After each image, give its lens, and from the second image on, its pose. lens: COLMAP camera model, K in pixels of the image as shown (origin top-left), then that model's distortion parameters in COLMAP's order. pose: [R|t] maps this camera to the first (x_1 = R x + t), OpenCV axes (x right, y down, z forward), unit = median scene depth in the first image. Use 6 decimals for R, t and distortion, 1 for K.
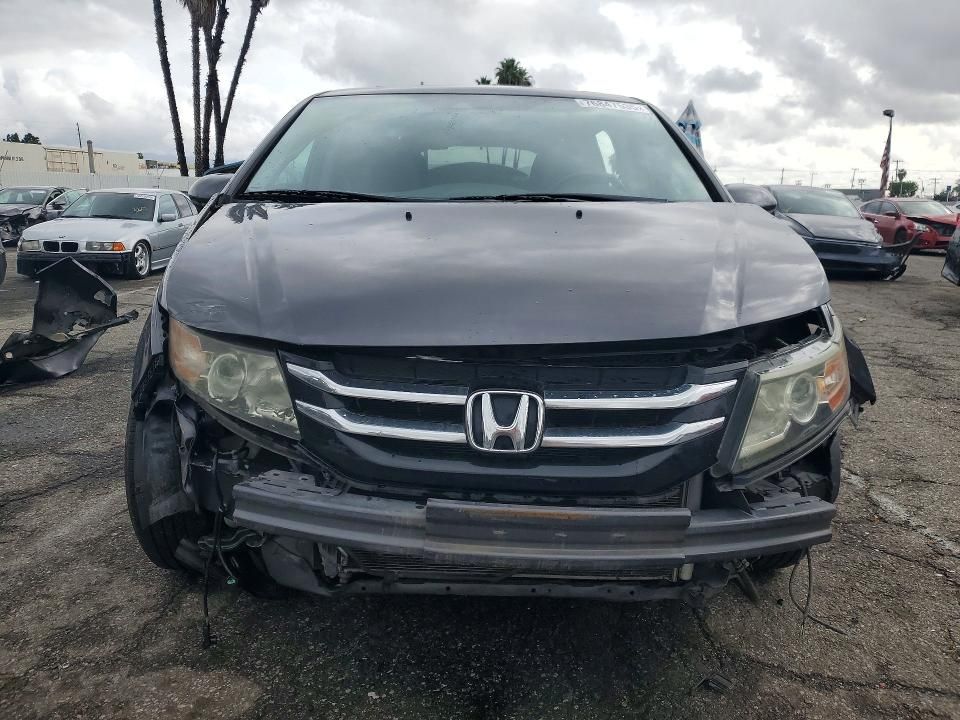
lens RADIAL K [[762.6, 0, 479.7], [0, 762.6, 358.2], [0, 0, 1]] dist [0.031656, -0.002173]
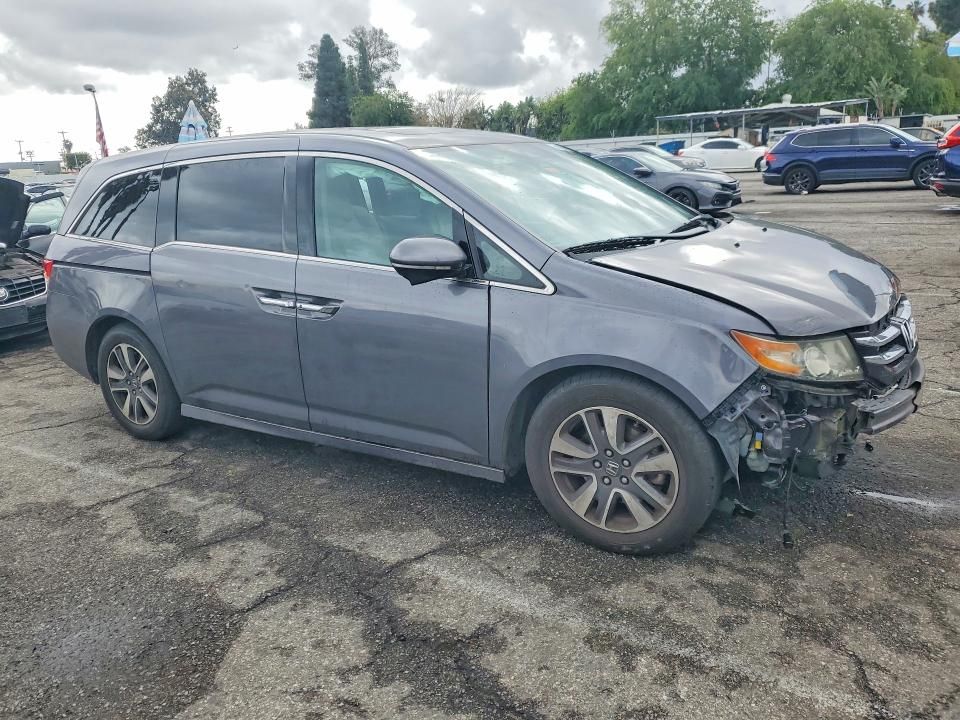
lens RADIAL K [[762.6, 0, 477.9], [0, 762.6, 365.0], [0, 0, 1]] dist [0.031656, -0.002173]
pose [[0.531434, -0.263344, 0.805126, -1.548873], [0.224691, 0.960227, 0.165764, -0.304721], [-0.816757, 0.092812, 0.569469, 0.526499]]
